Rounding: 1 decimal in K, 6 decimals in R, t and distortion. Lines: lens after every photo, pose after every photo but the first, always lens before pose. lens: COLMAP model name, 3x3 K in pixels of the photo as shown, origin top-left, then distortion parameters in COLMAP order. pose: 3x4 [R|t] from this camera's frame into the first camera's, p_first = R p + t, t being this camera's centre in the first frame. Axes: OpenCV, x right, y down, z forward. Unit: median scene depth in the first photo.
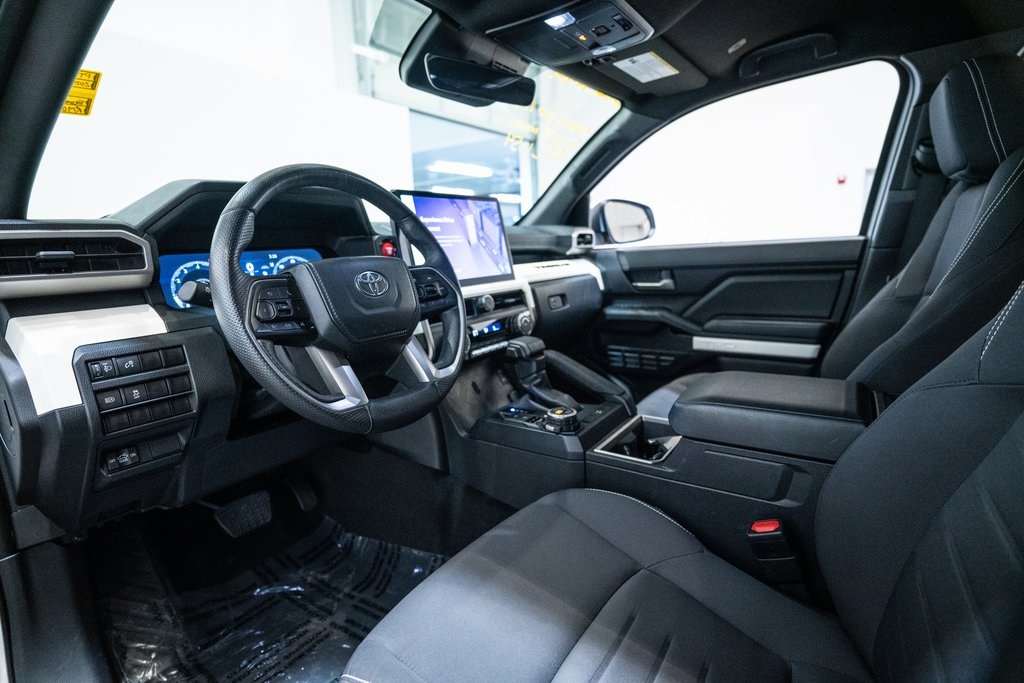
lens RADIAL K [[505.8, 0, 509.6], [0, 505.8, 334.4], [0, 0, 1]] dist [-0.050514, 0.014248]
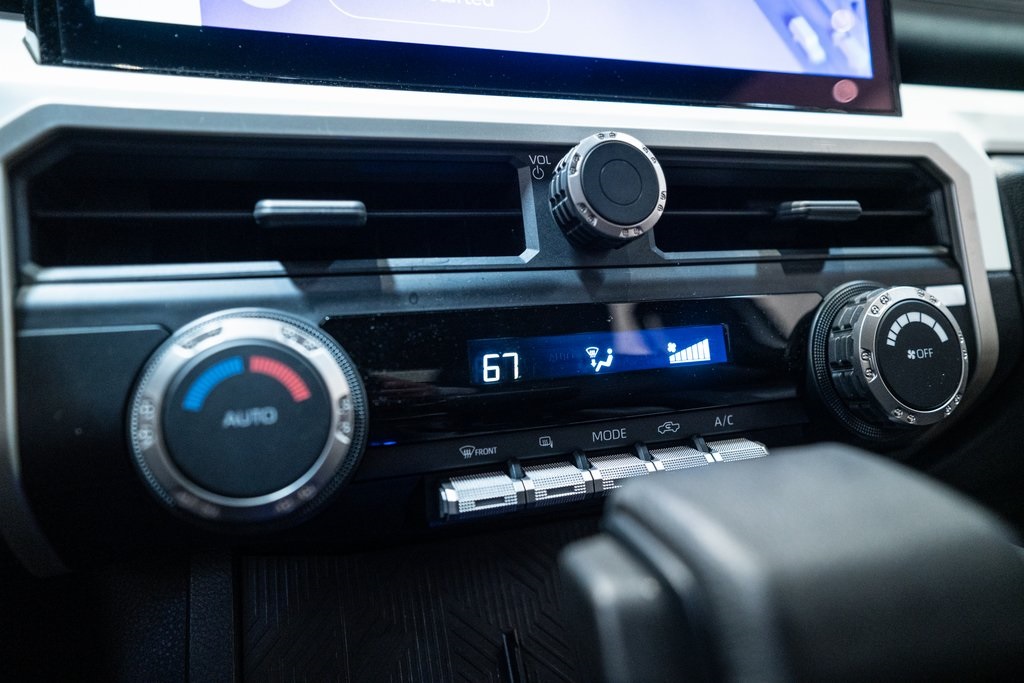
lens RADIAL K [[668.7, 0, 513.3], [0, 668.7, 331.2], [0, 0, 1]] dist [0.011268, 0.010748]
pose [[0.811763, 0.096740, -0.575919, 0.052816], [-0.114141, 0.993446, 0.005991, -0.014689], [0.572724, 0.060873, 0.817485, 0.796017]]
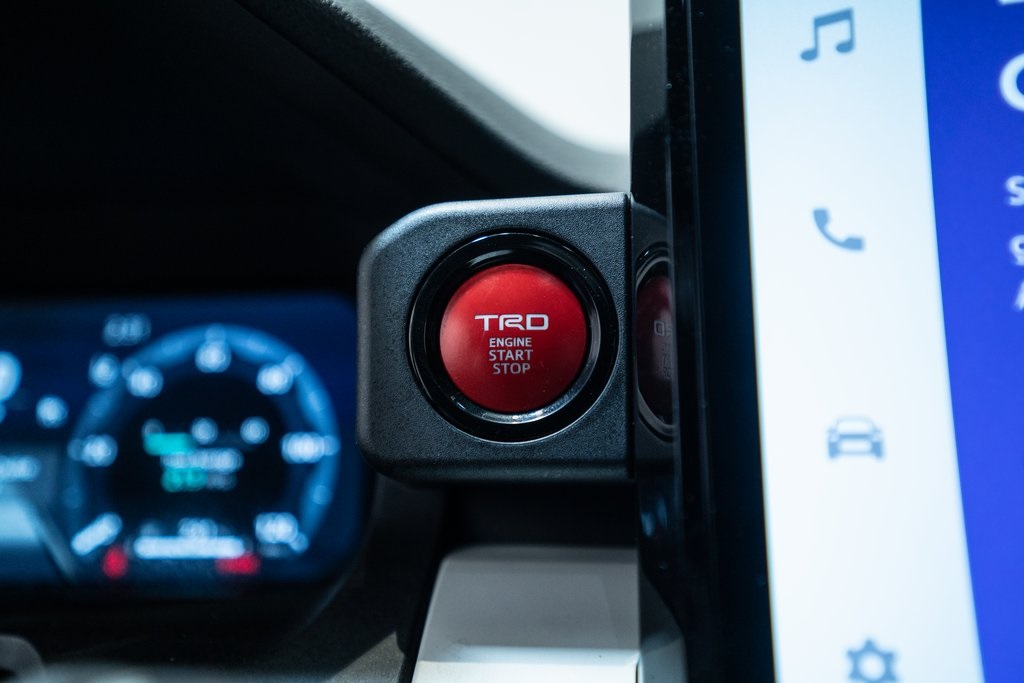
lens RADIAL K [[796.2, 0, 505.8], [0, 796.2, 339.3], [0, 0, 1]] dist [0.067184, 0.020351]
pose [[0.456690, 0.077139, -0.886275, -0.078077], [-0.140558, 0.989977, 0.013737, -0.143320], [0.878452, 0.118299, 0.462956, 0.784132]]
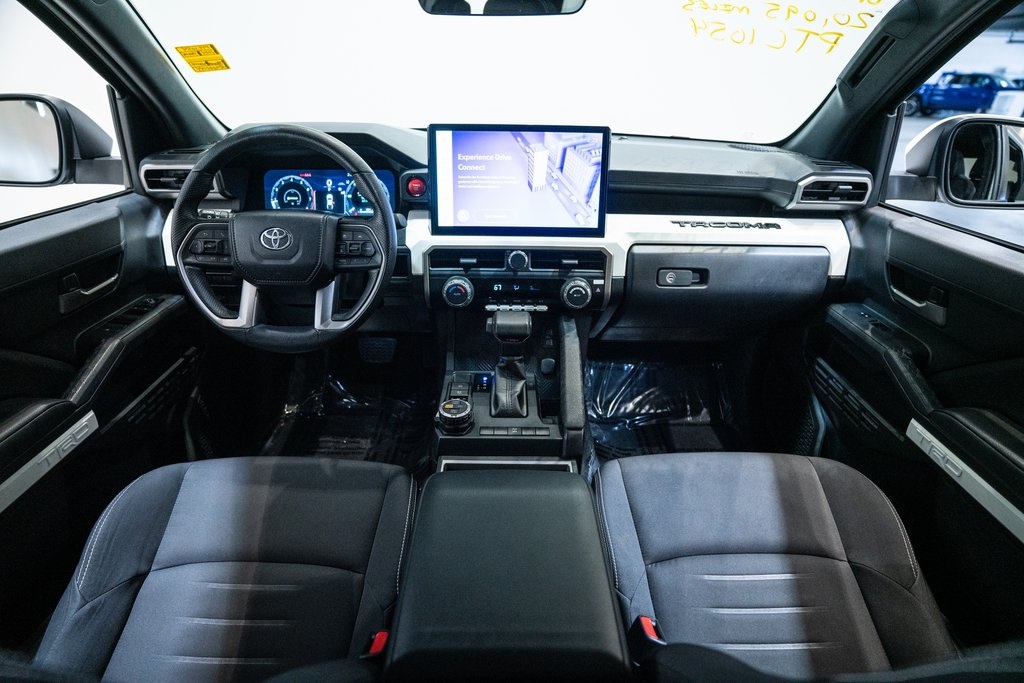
lens RADIAL K [[505.8, 0, 503.3], [0, 505.8, 342.6], [0, 0, 1]] dist [-0.050514, 0.014248]
pose [[0.567953, 0.442881, -0.693748, 0.610965], [-0.178517, 0.889107, 0.421449, -0.297660], [0.803468, -0.115517, 0.584033, 0.429244]]
